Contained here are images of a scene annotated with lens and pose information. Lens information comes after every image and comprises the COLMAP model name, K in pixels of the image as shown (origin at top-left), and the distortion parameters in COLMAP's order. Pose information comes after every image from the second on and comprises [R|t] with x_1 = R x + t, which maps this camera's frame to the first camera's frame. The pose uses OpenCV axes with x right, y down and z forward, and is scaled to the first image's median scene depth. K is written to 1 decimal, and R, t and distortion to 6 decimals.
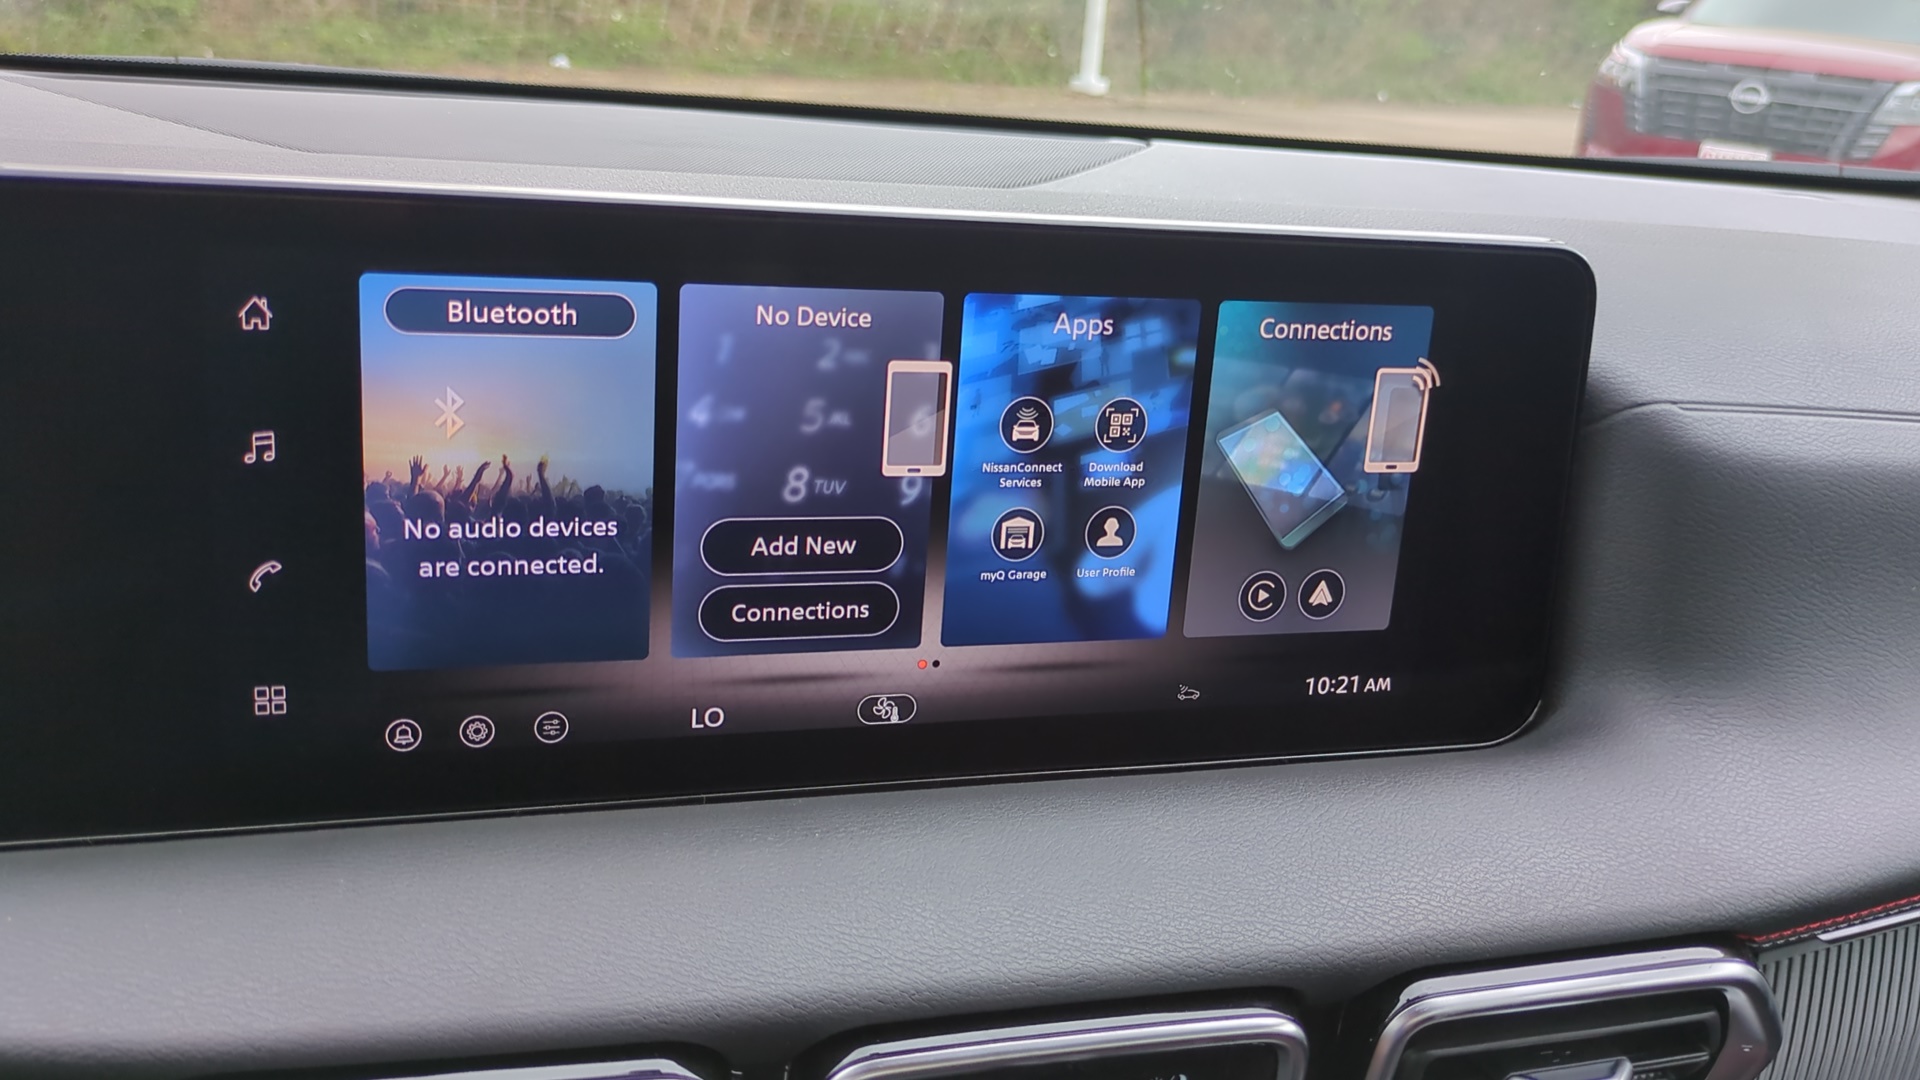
lens RADIAL K [[1498.1, 0, 960.0], [0, 1498.1, 540.0], [0, 0, 1]] dist [0.004330, -0.073060]
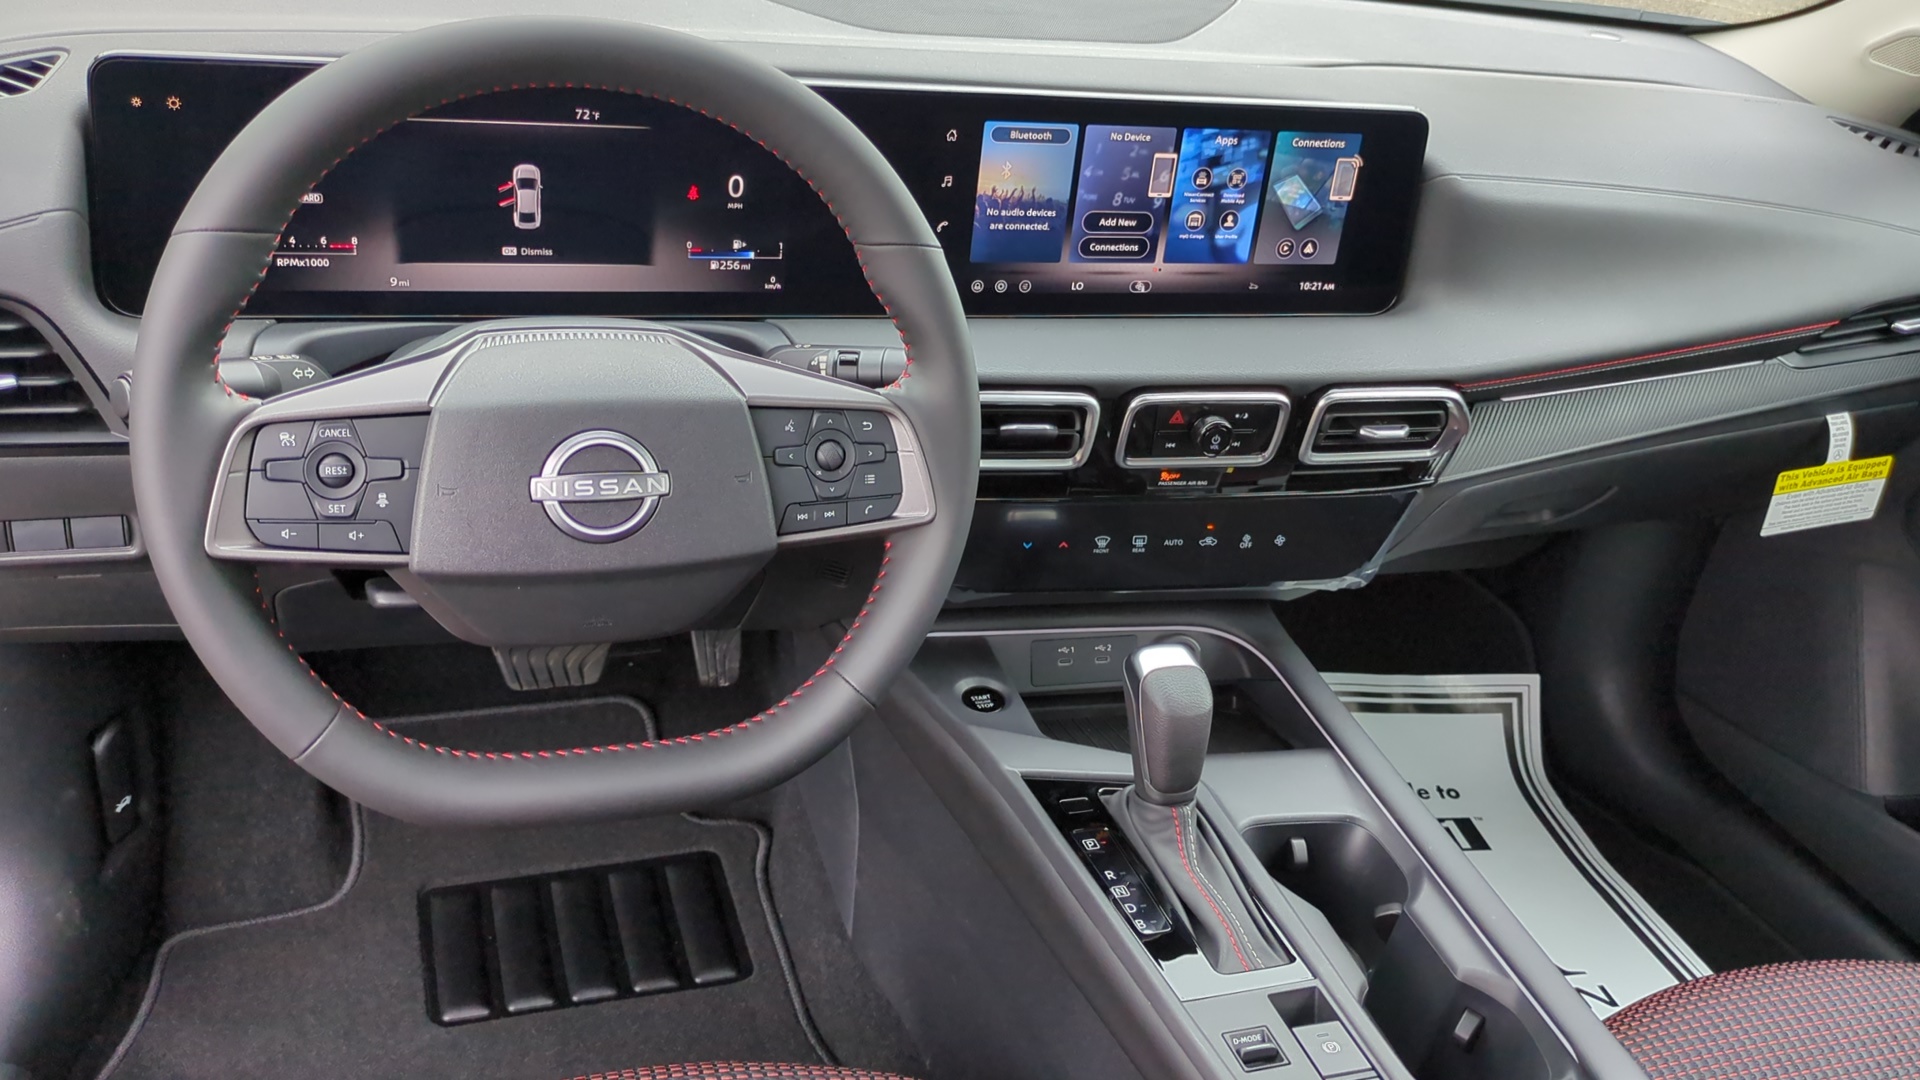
lens RADIAL K [[1498.1, 0, 960.0], [0, 1498.1, 540.0], [0, 0, 1]] dist [0.004330, -0.073060]
pose [[0.999452, 0.033001, 0.002519, -0.367173], [-0.032793, 0.977115, 0.210169, 0.005185], [0.004474, -0.210136, 0.977662, -1.716092]]
